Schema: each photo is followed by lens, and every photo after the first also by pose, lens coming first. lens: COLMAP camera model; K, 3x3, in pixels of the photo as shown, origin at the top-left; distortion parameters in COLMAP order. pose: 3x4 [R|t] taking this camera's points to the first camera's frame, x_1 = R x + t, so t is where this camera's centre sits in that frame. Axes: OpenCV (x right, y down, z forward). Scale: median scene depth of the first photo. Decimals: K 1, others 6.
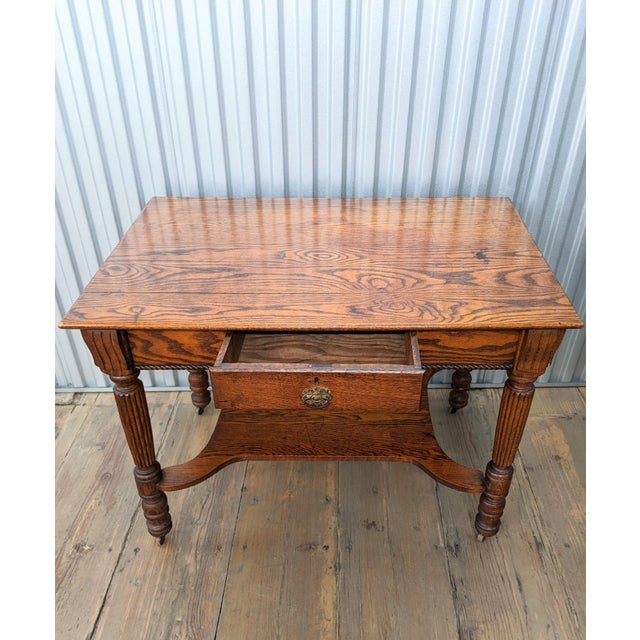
lens RADIAL K [[581.7, 0, 329.4], [0, 581.7, 430.3], [0, 0, 1]] dist [-0.006727, -0.022293]
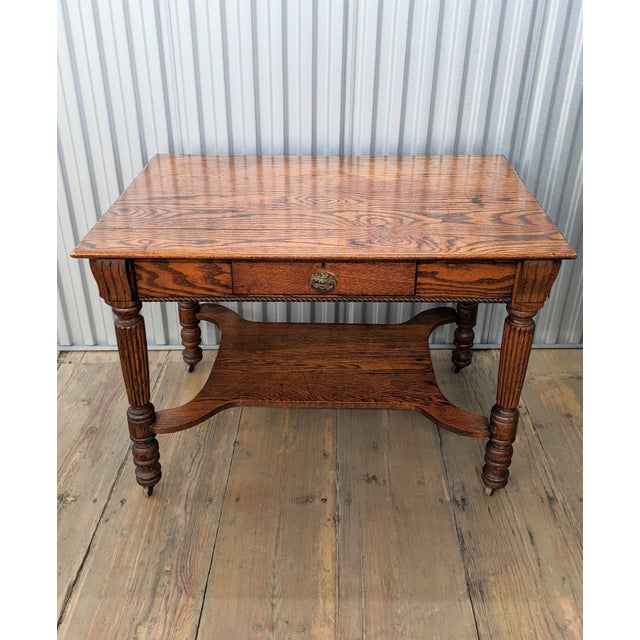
lens RADIAL K [[660.2, 0, 312.7], [0, 660.2, 319.2], [0, 0, 1]] dist [-0.016256, -0.022338]
pose [[0.999909, 0.004439, -0.012722, -0.012662], [-0.006687, 0.983182, -0.182507, 0.116906], [0.011698, 0.182576, 0.983122, -0.108456]]
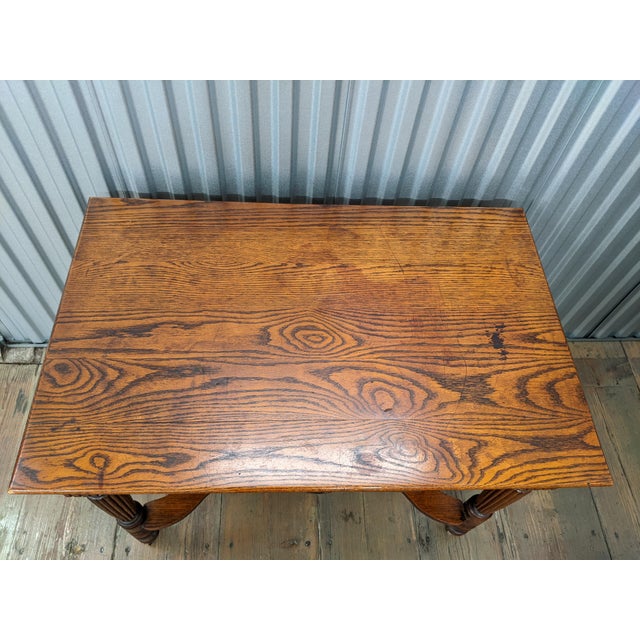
lens RADIAL K [[481.6, 0, 306.7], [0, 481.6, 320.4], [0, 0, 1]] dist [-0.011359, -0.005561]
pose [[0.996949, -0.025886, 0.073641, -0.068408], [-0.000695, 0.940430, 0.339987, -0.533140], [-0.078055, -0.339001, 0.937542, 0.338092]]
